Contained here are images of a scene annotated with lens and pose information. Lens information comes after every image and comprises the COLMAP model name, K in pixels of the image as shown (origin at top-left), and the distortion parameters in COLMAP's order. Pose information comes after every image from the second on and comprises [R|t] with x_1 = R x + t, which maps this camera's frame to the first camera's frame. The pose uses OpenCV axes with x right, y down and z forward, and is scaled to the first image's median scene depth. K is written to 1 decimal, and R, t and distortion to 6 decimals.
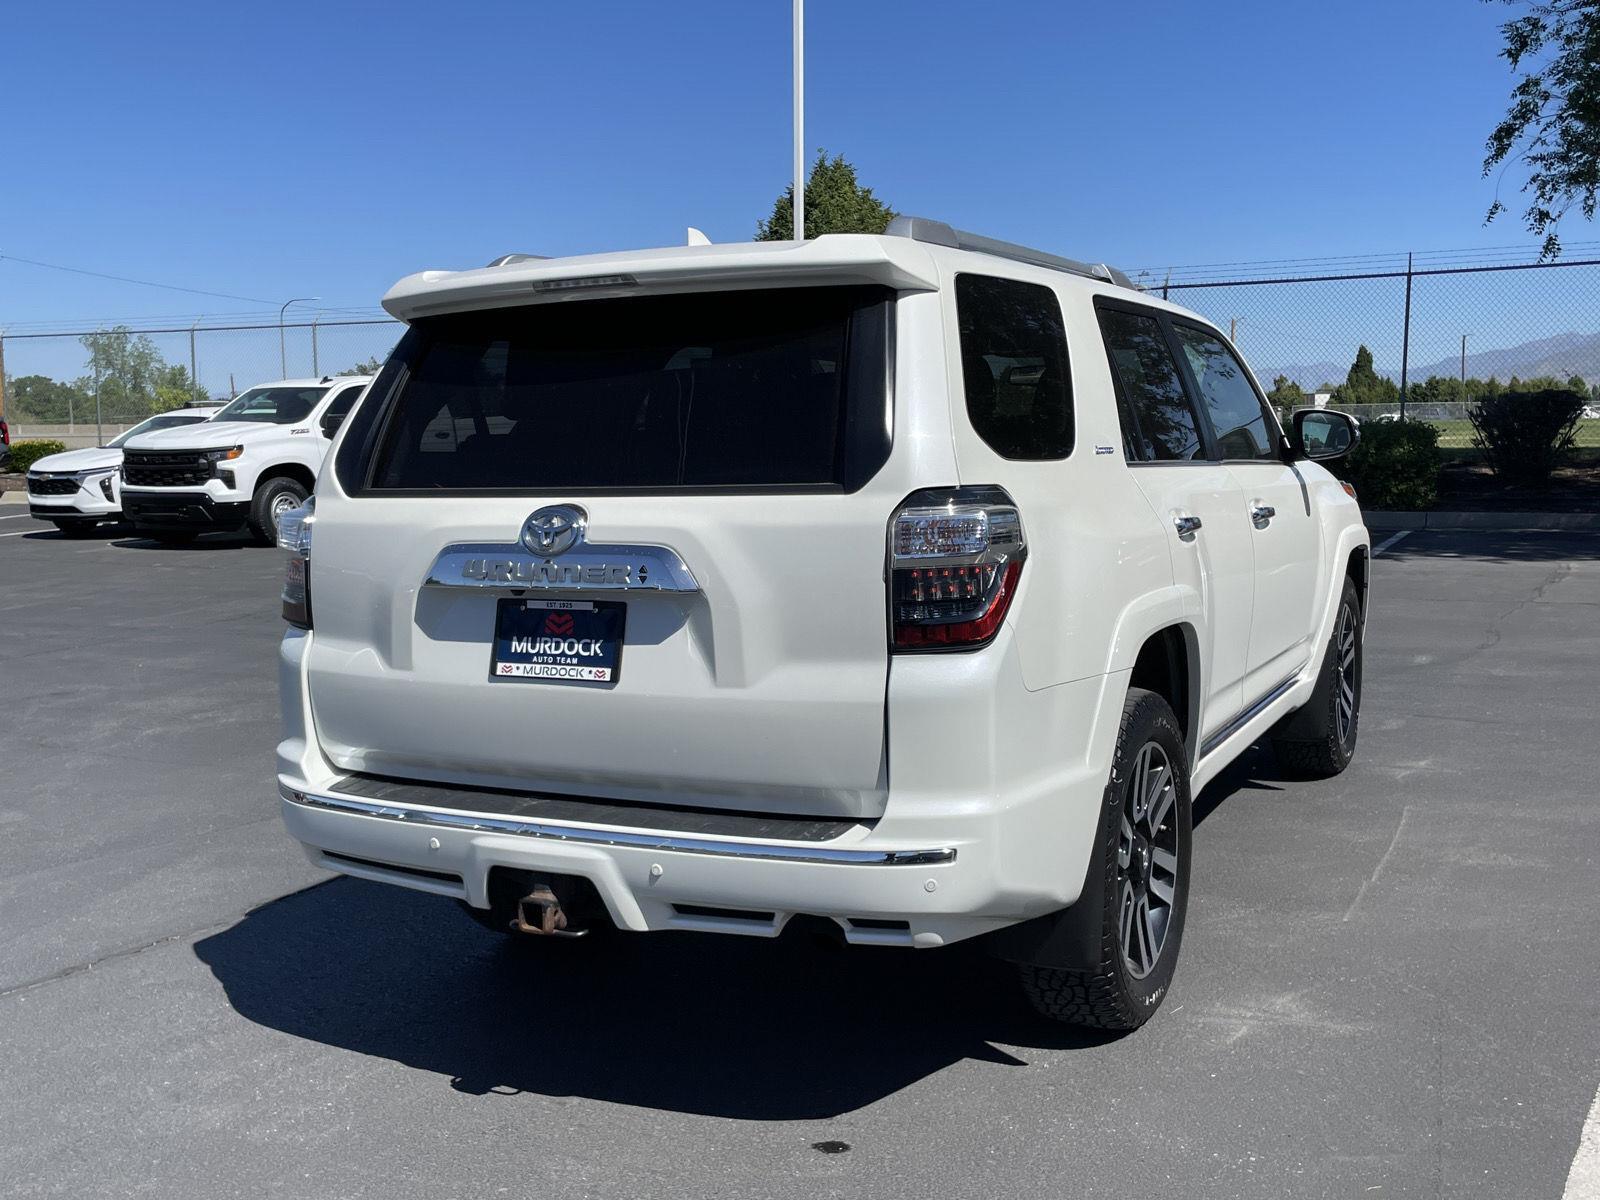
lens RADIAL K [[1548.2, 0, 806.8], [0, 1548.2, 597.9], [0, 0, 1]] dist [0.116937, -0.183576]
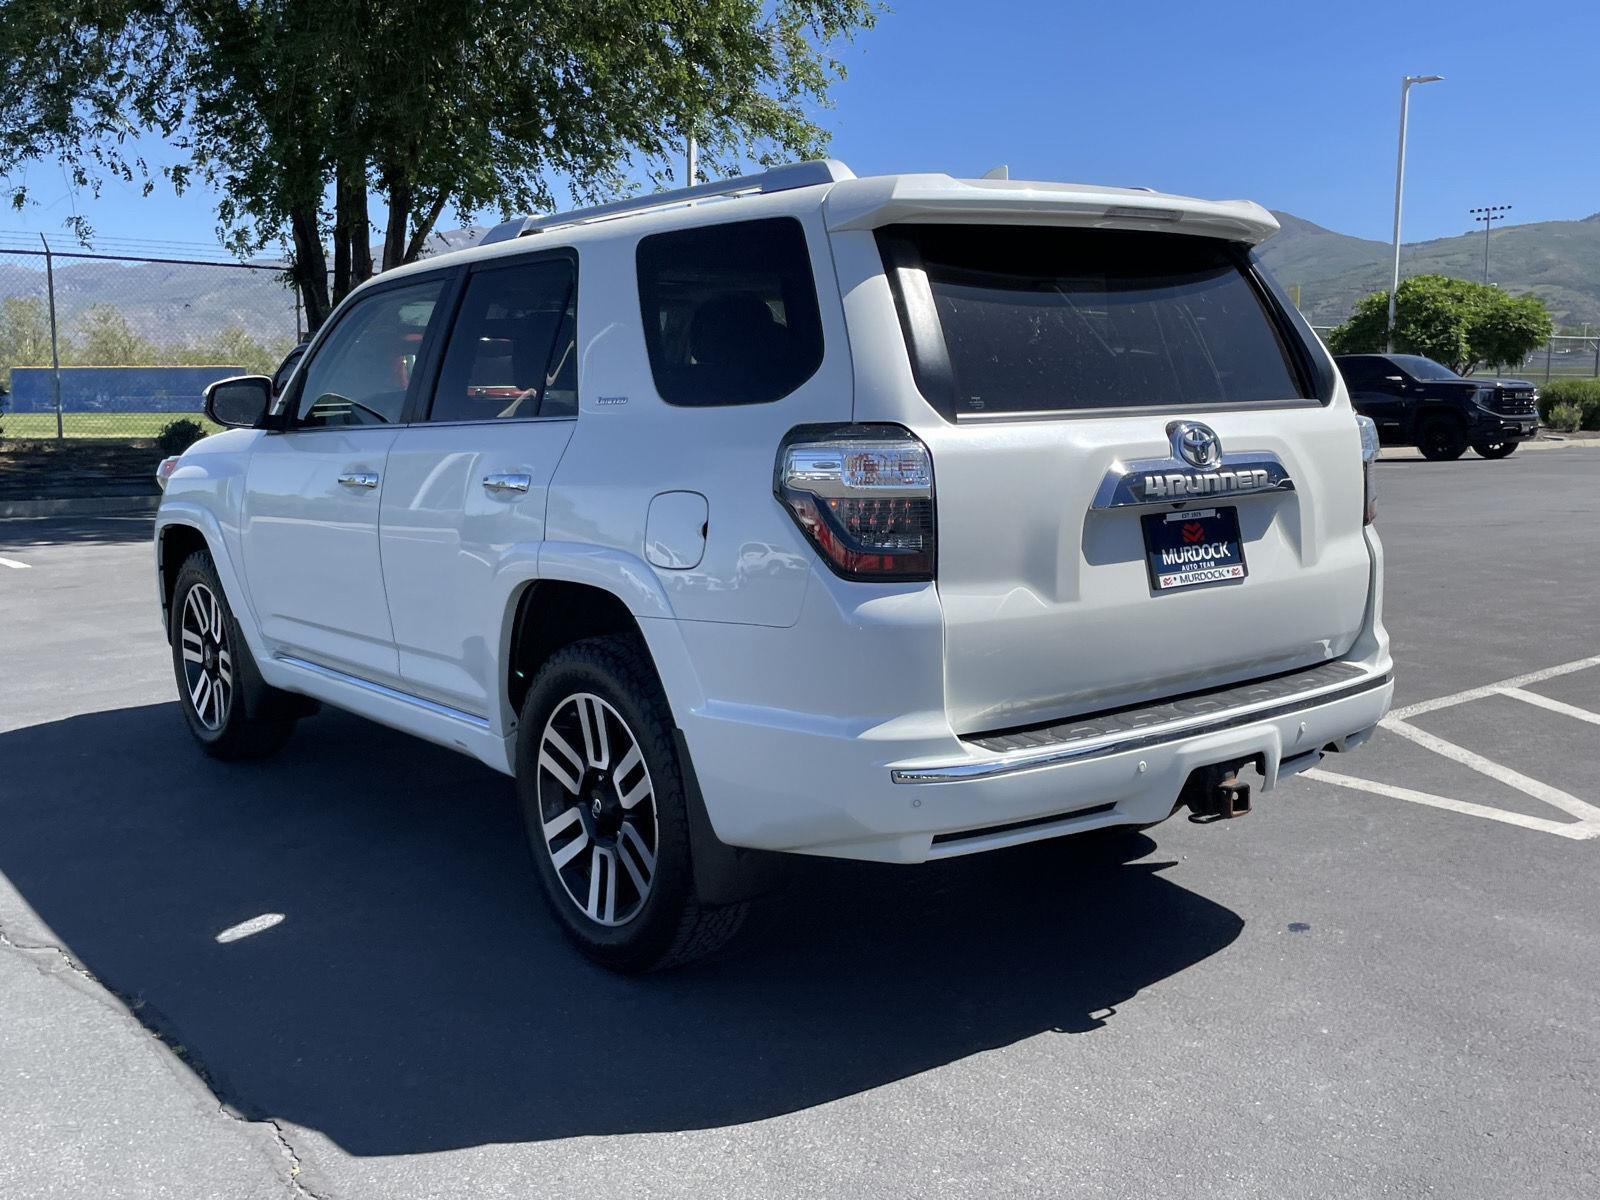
lens RADIAL K [[1539.9, 0, 831.5], [0, 1539.9, 574.2], [0, 0, 1]] dist [0.109404, -0.143614]
pose [[0.407909, -0.089275, 0.908648, -1.227613], [0.104173, 0.993260, 0.050823, -0.034615], [-0.907060, 0.073925, 0.414459, 0.782130]]
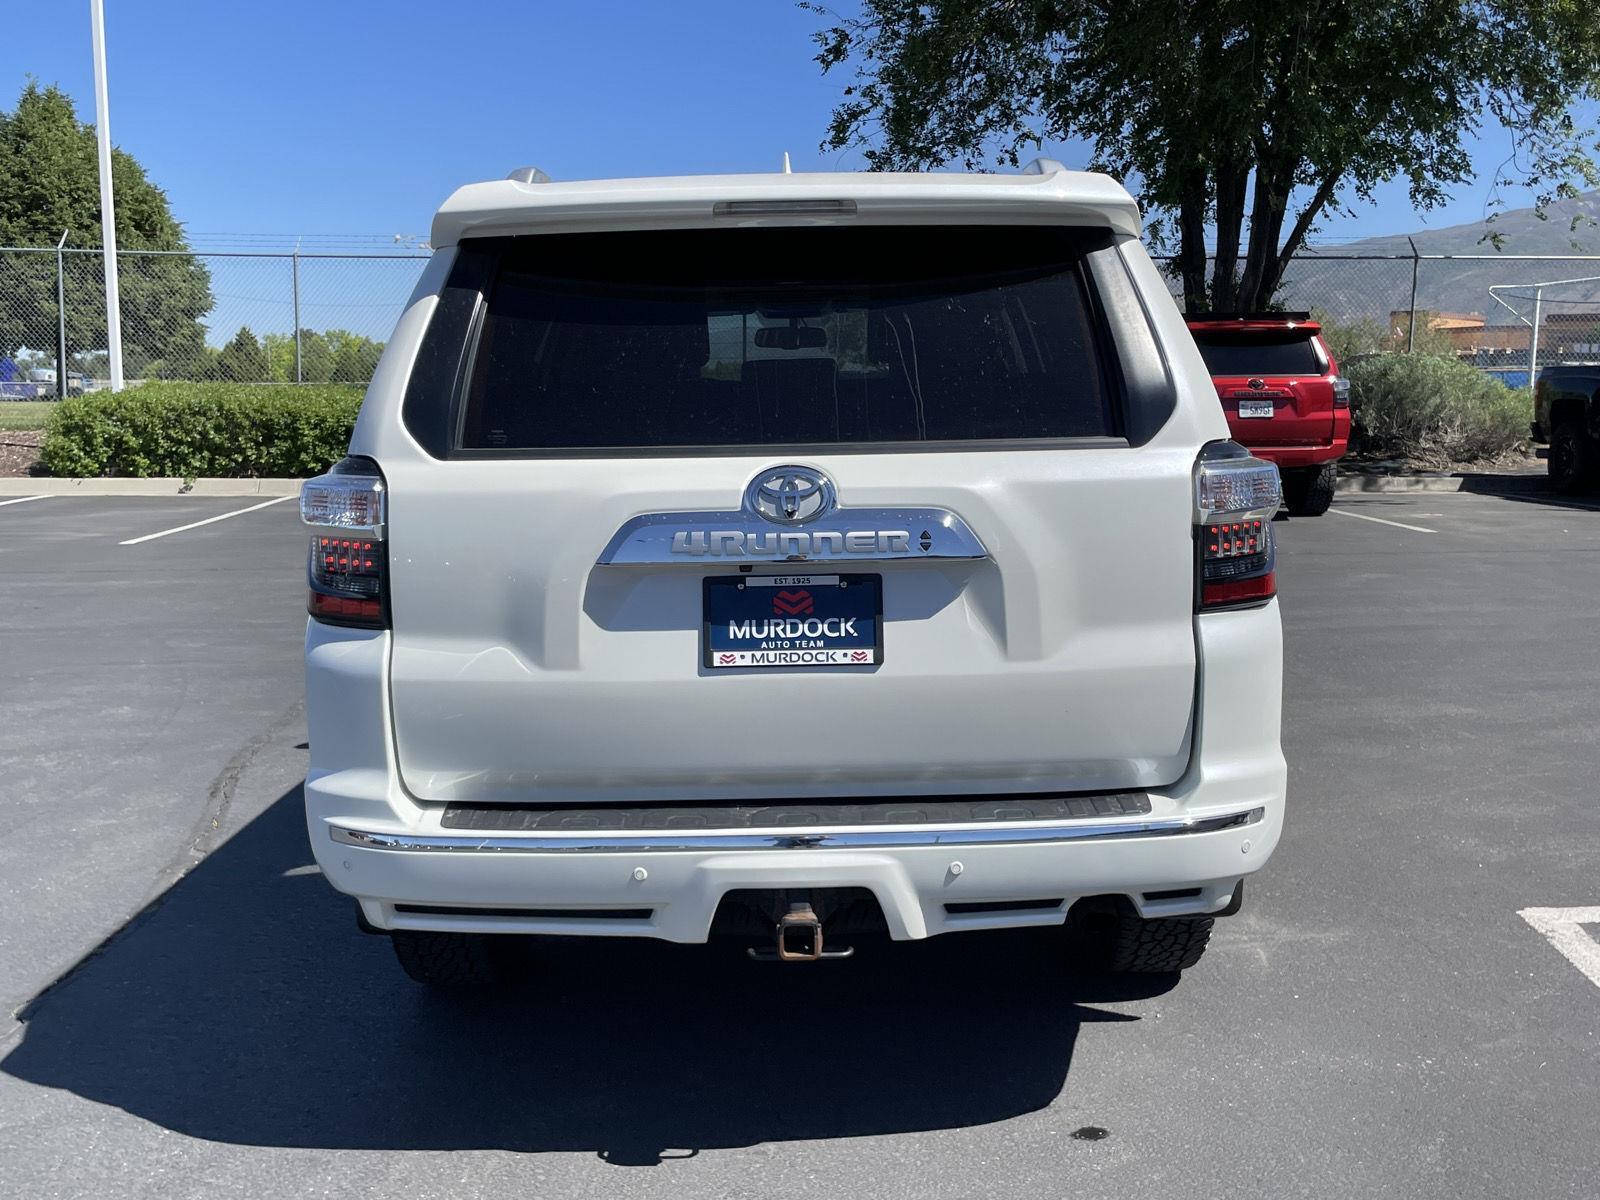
lens RADIAL K [[1547.3, 0, 828.7], [0, 1547.3, 600.0], [0, 0, 1]] dist [0.112119, -0.168422]
pose [[0.882887, -0.049844, 0.466933, -0.542368], [0.041135, 0.998737, 0.028833, -0.008613], [-0.467781, -0.006249, 0.883822, 0.226709]]
